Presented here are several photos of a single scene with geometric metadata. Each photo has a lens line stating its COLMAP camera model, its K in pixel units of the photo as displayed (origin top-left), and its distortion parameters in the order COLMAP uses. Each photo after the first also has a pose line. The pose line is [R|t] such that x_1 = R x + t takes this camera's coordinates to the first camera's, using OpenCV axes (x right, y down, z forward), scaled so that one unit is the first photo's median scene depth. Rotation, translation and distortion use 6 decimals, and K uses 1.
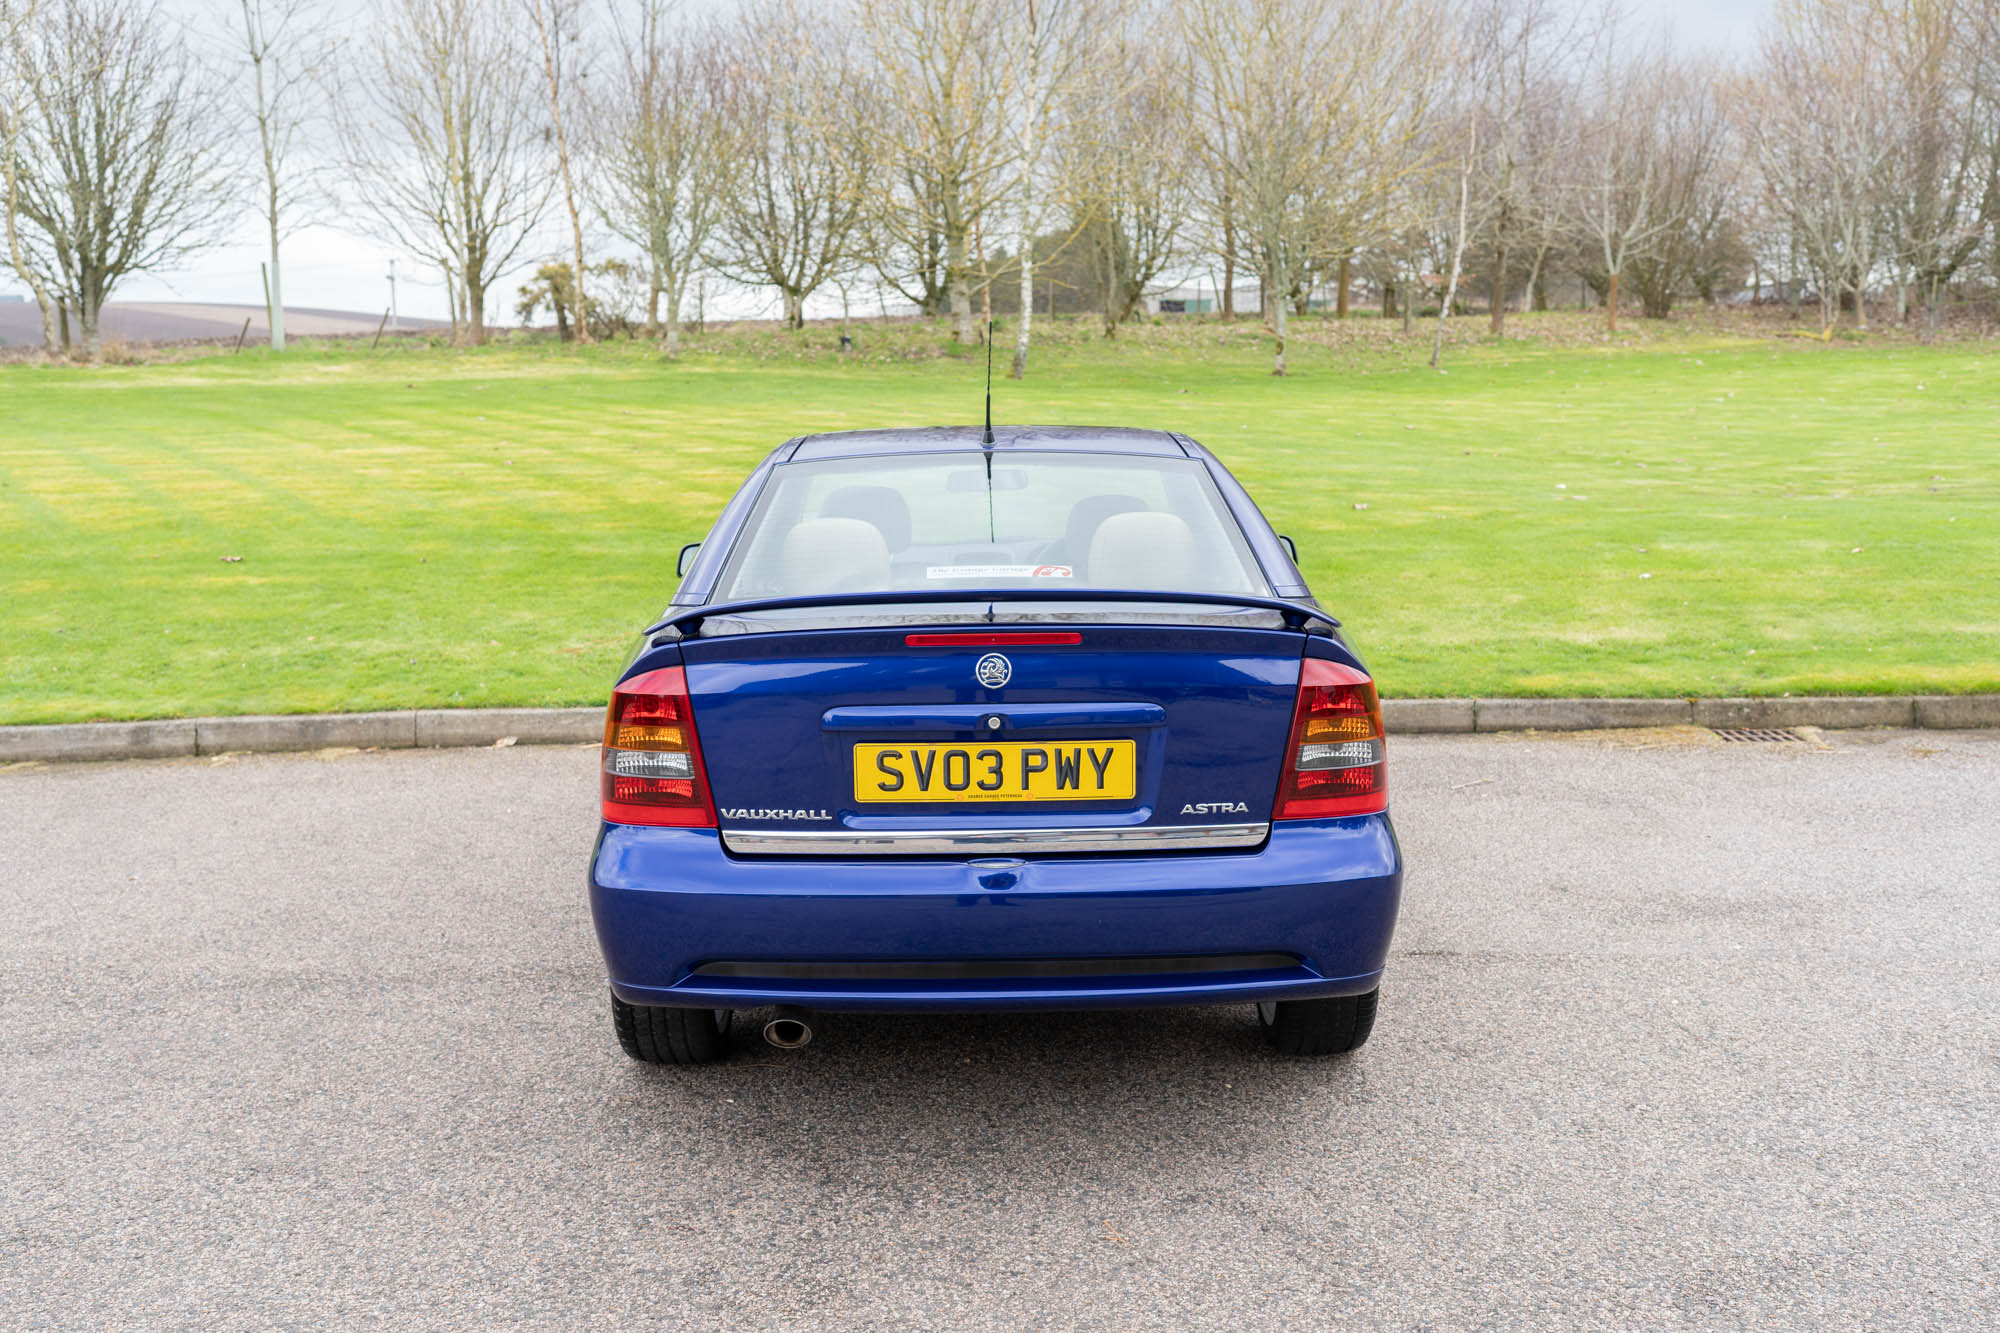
lens RADIAL K [[1948.1, 0, 997.9], [0, 1948.1, 676.1], [0, 0, 1]] dist [-0.004130, 0.009966]
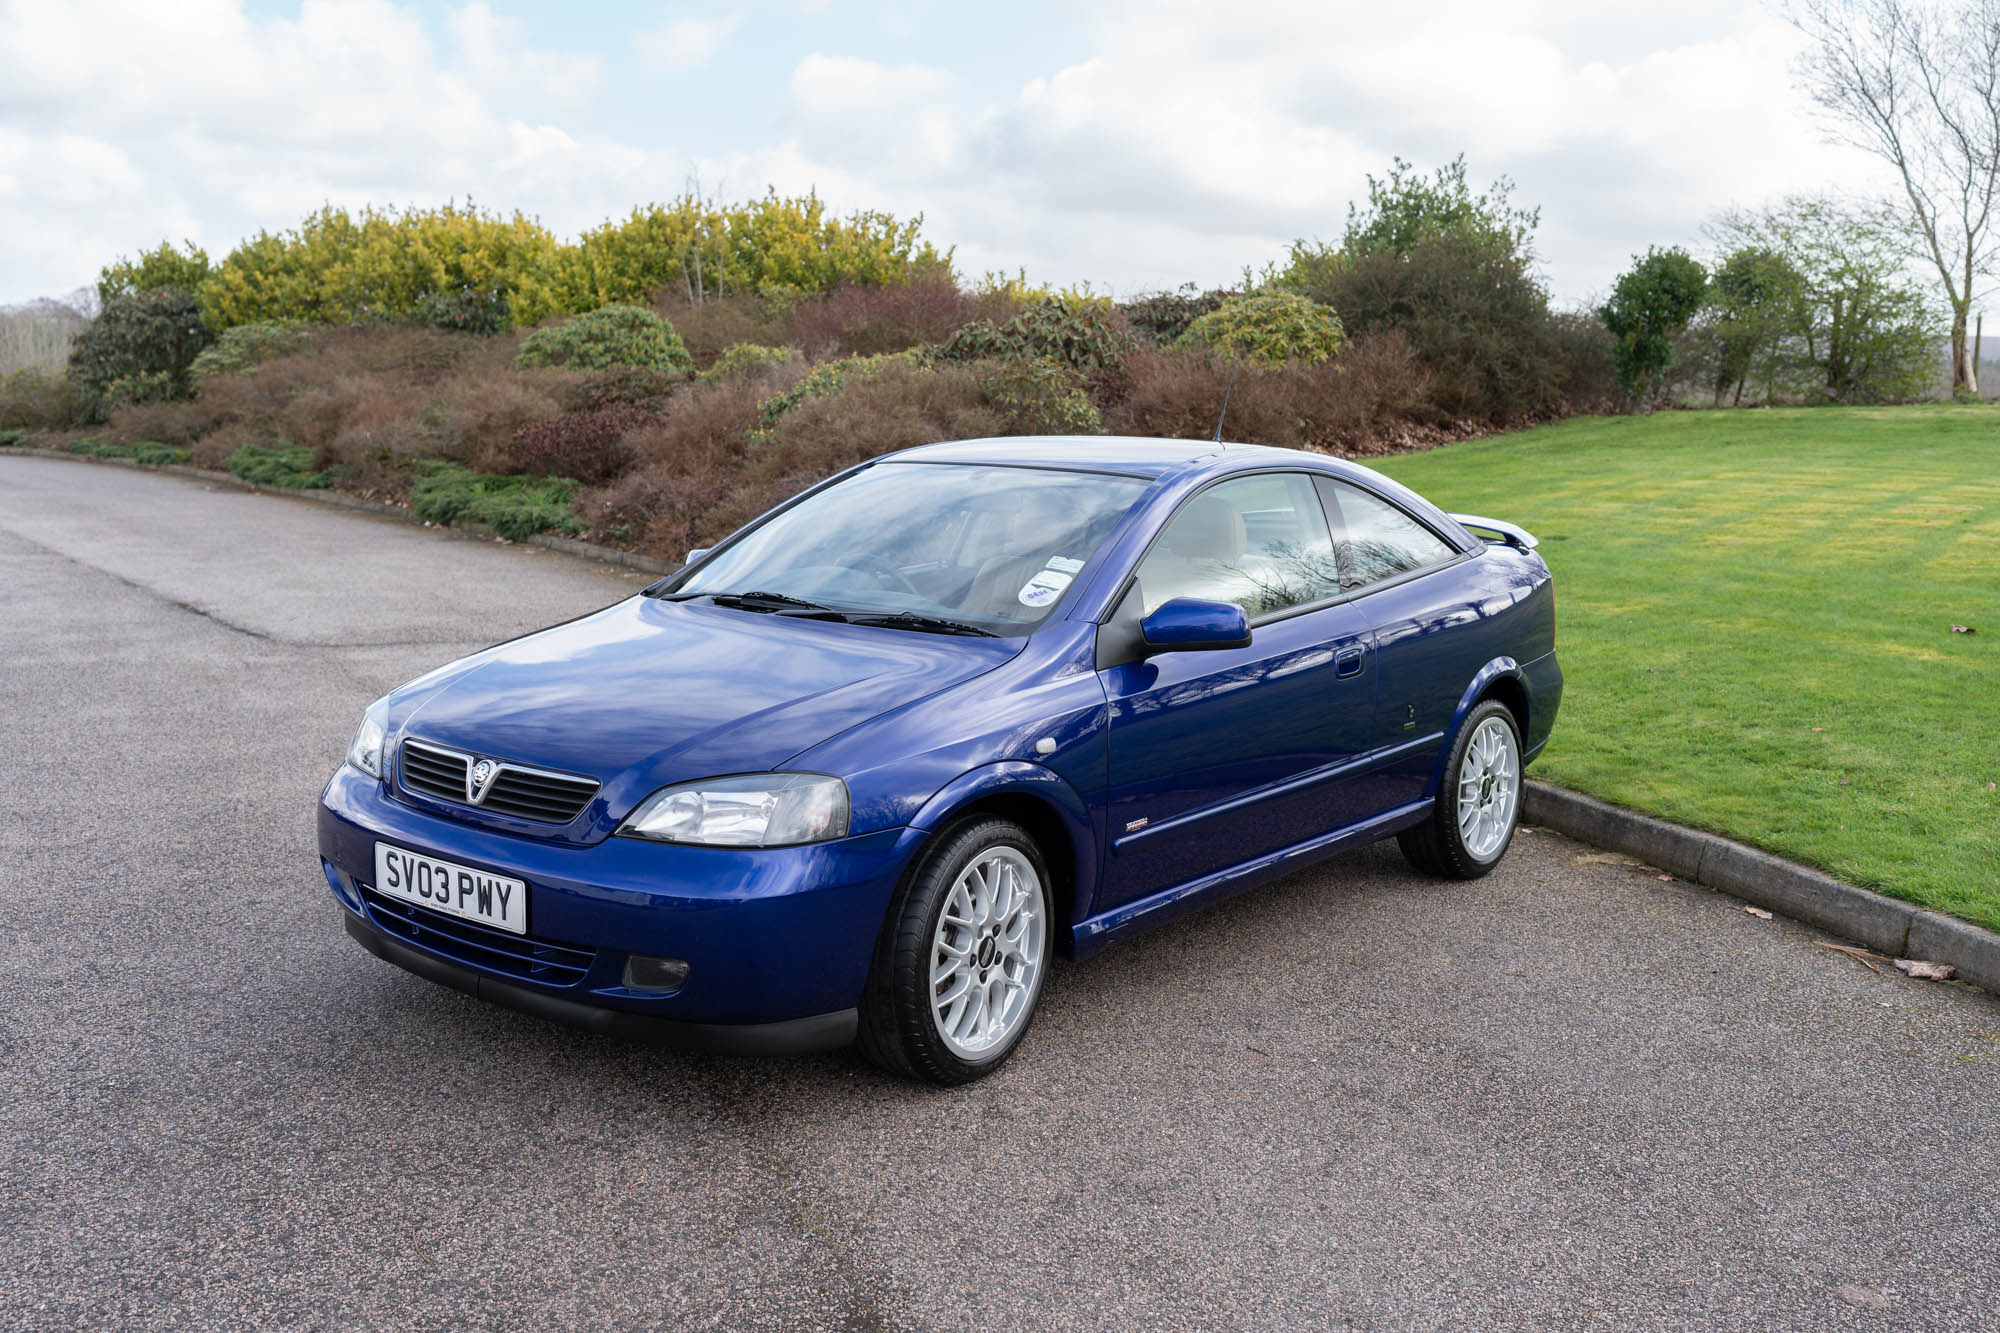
lens RADIAL K [[1937.1, 0, 1000.0], [0, 1937.1, 666.5], [0, 0, 1]] dist [0.000847, 0.008435]
pose [[0.274667, 0.159978, -0.948138, 0.120184], [-0.179625, 0.977241, 0.112852, -0.029877], [0.944613, 0.139312, 0.297152, 0.182091]]
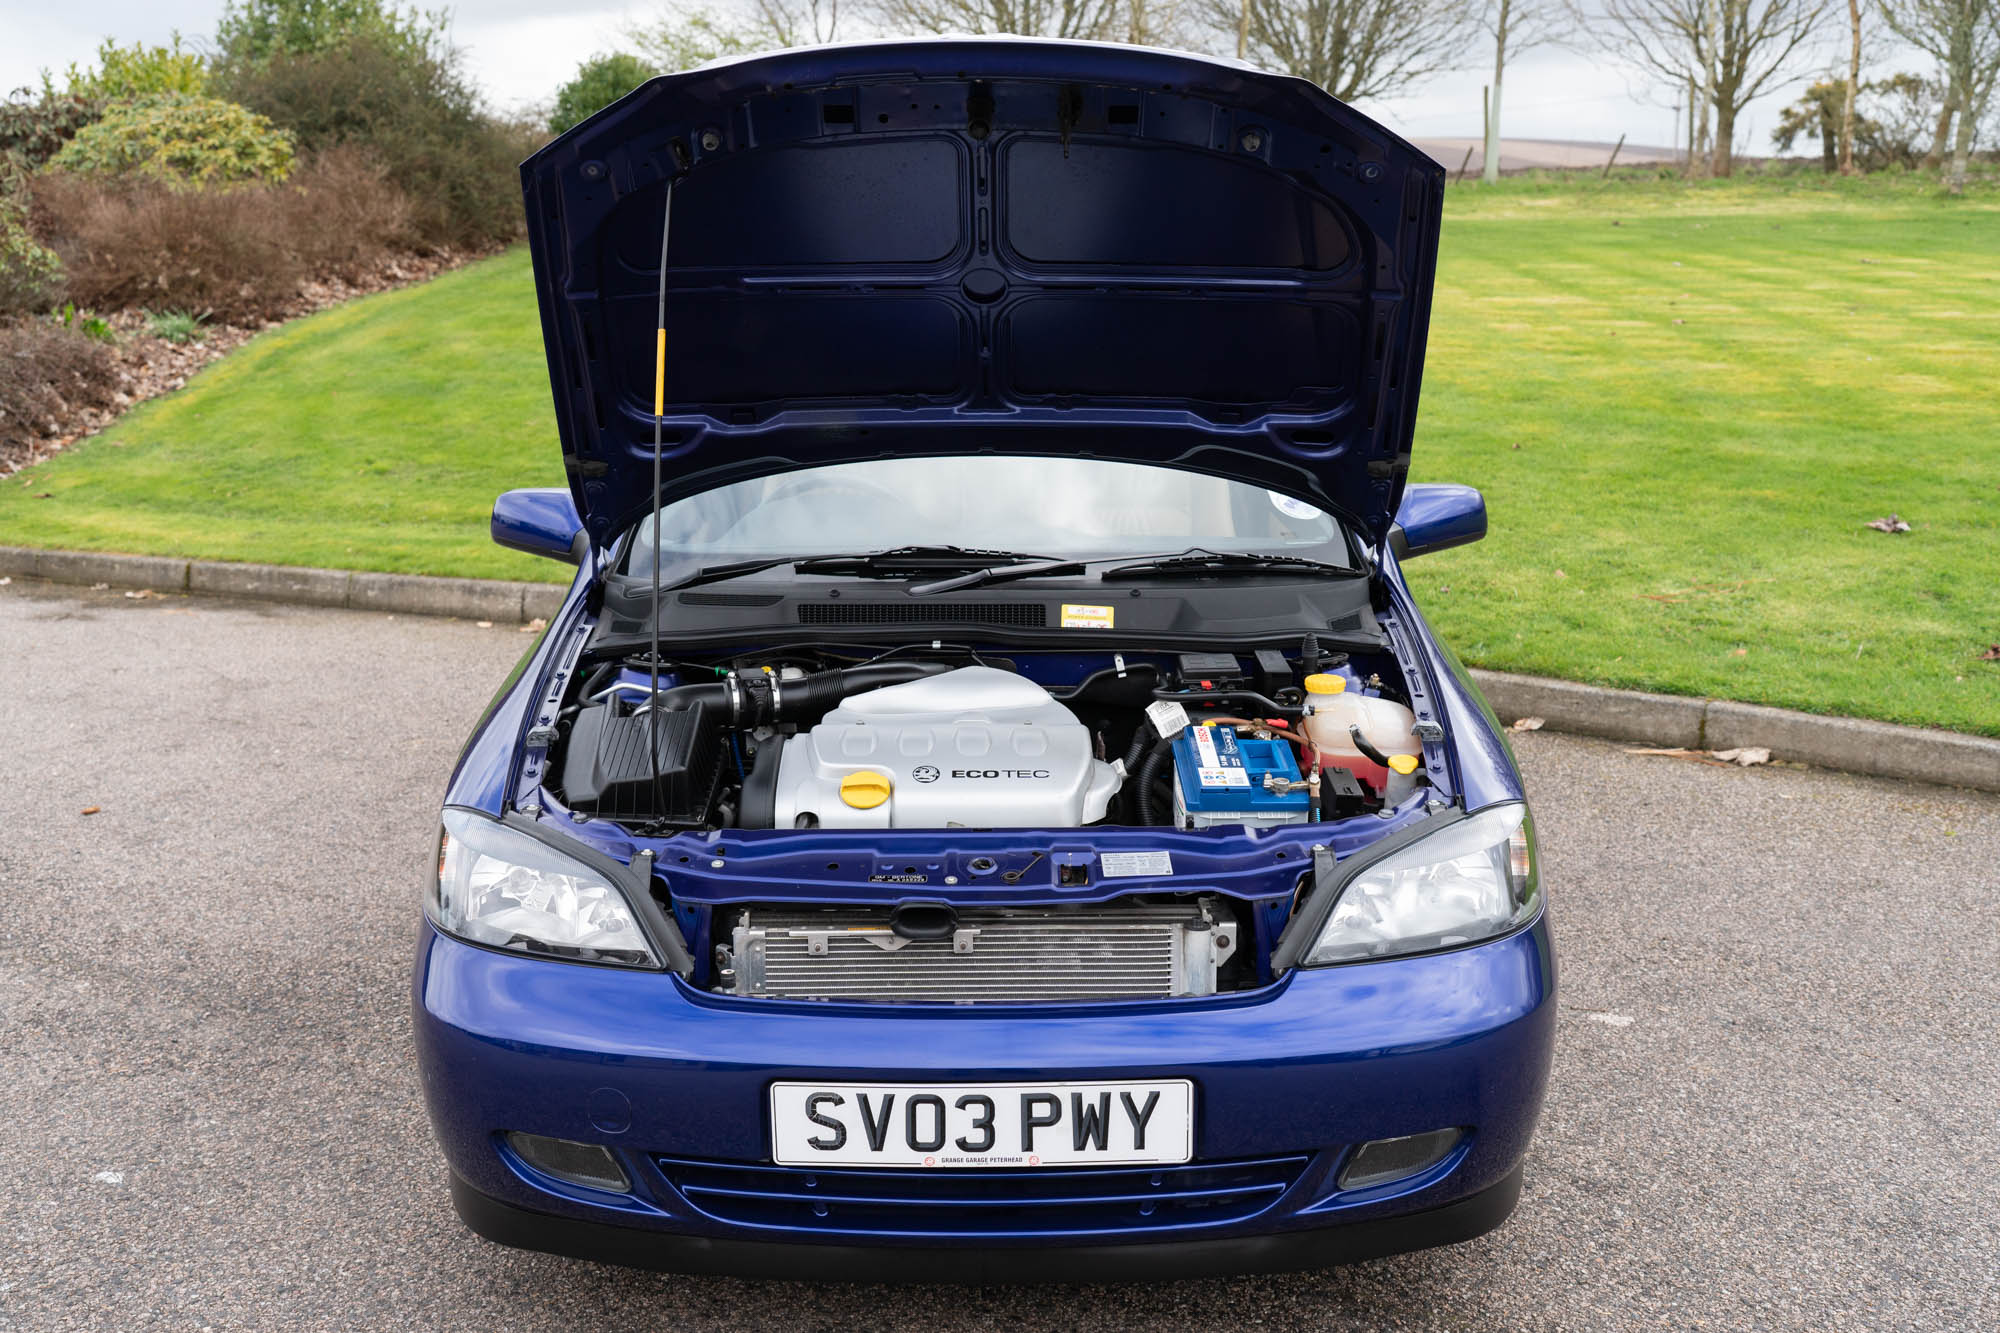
lens RADIAL K [[1943.9, 0, 999.1], [0, 1943.9, 669.4], [0, 0, 1]] dist [-0.002533, 0.013178]
pose [[0.811332, 0.143761, -0.566633, -0.002023], [-0.099088, 0.989084, 0.109063, -0.016481], [0.576126, -0.032340, 0.816721, 0.106944]]
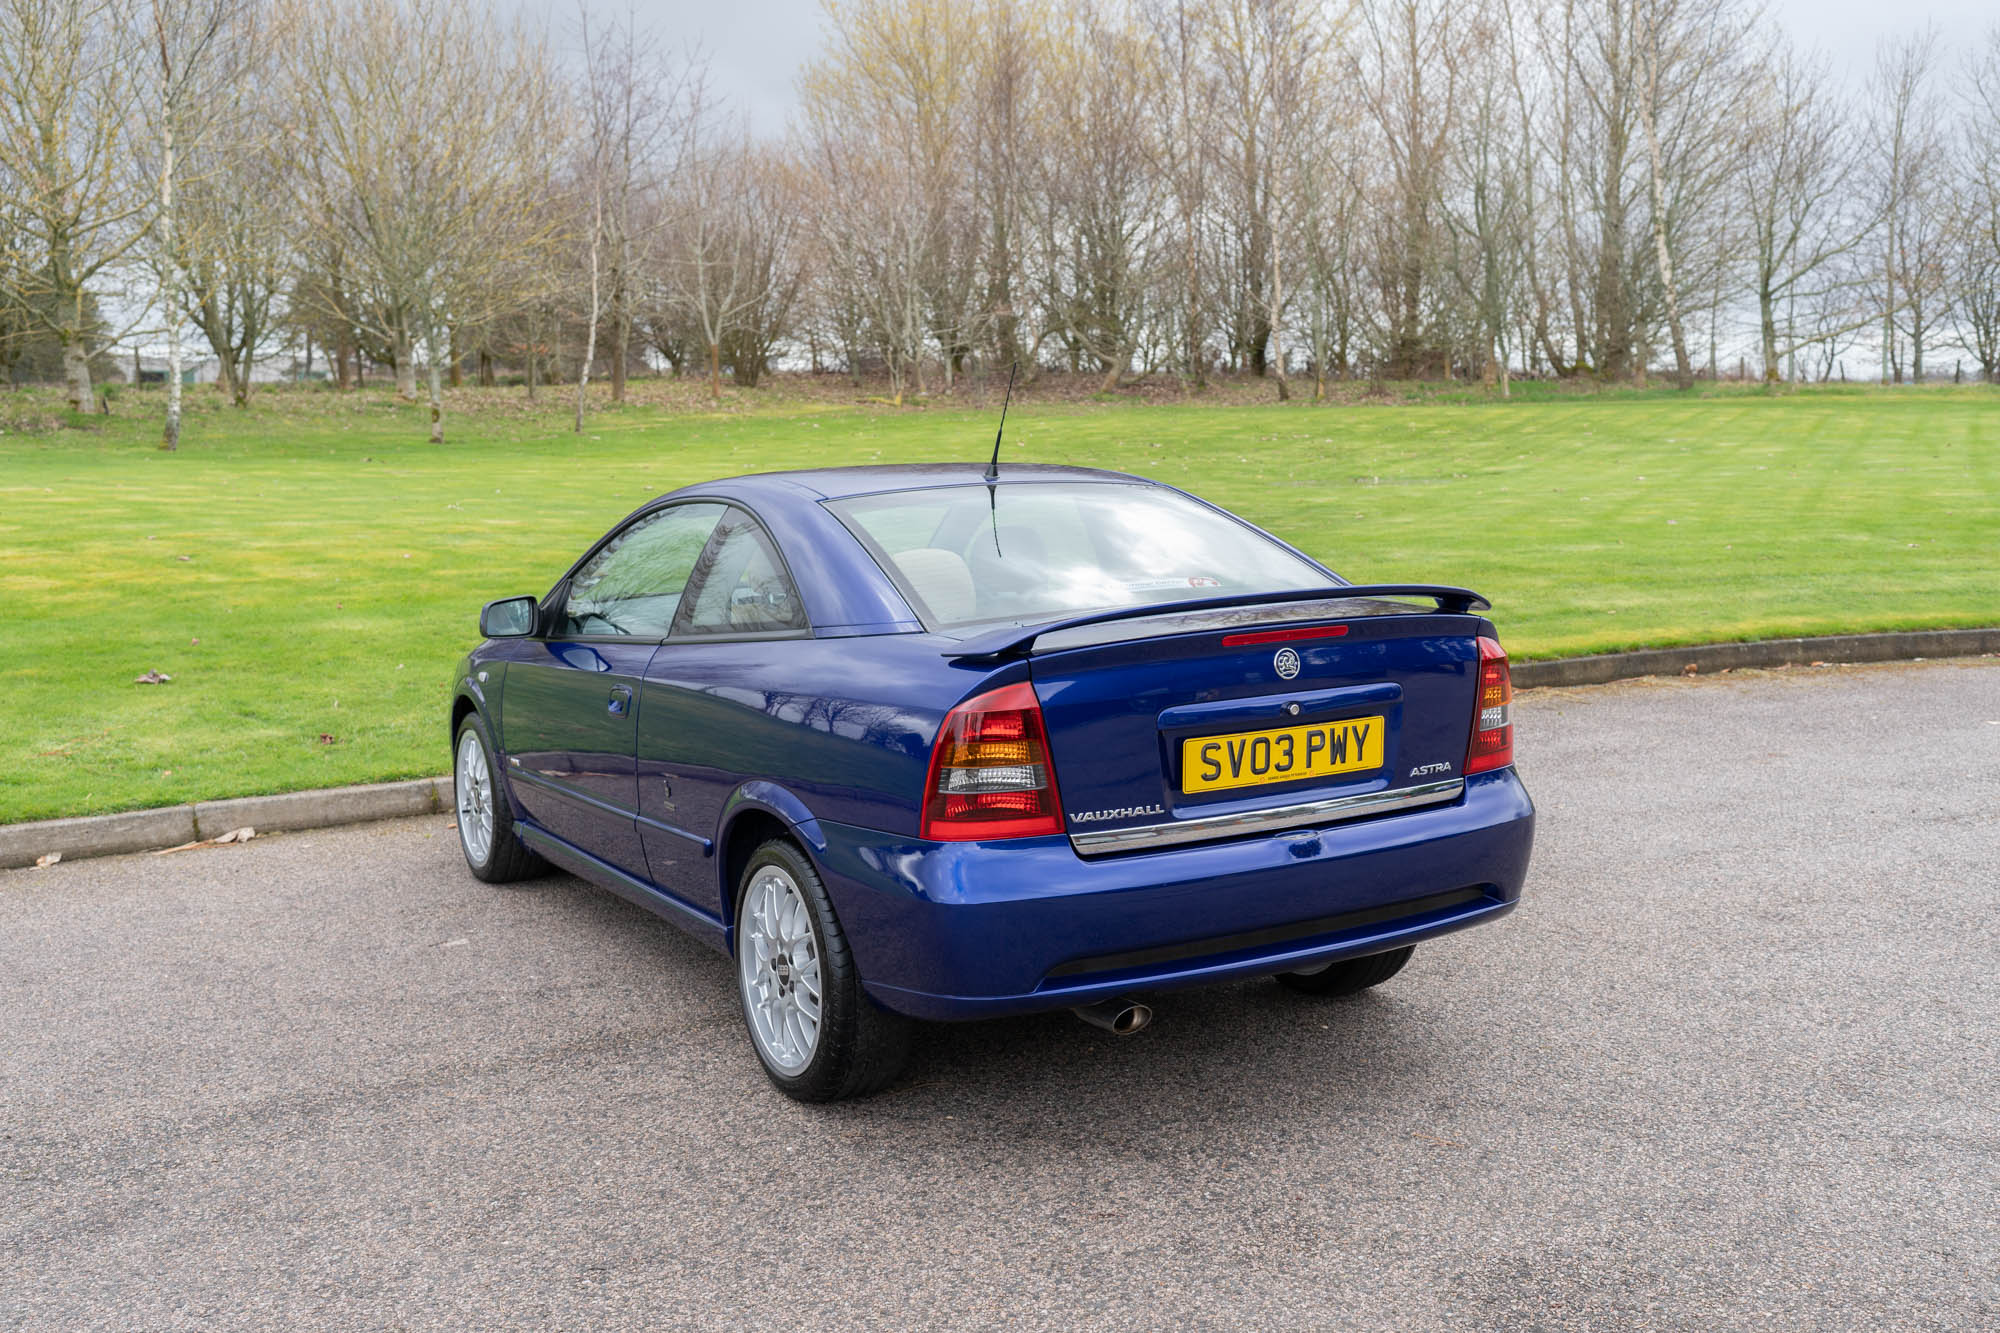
lens RADIAL K [[1943.9, 0, 999.1], [0, 1943.9, 669.4], [0, 0, 1]] dist [-0.002533, 0.013178]
pose [[0.875340, -0.071043, 0.478260, -0.104597], [0.089679, 0.995839, -0.016209, 0.000587], [-0.475119, 0.057079, 0.878069, 0.014434]]
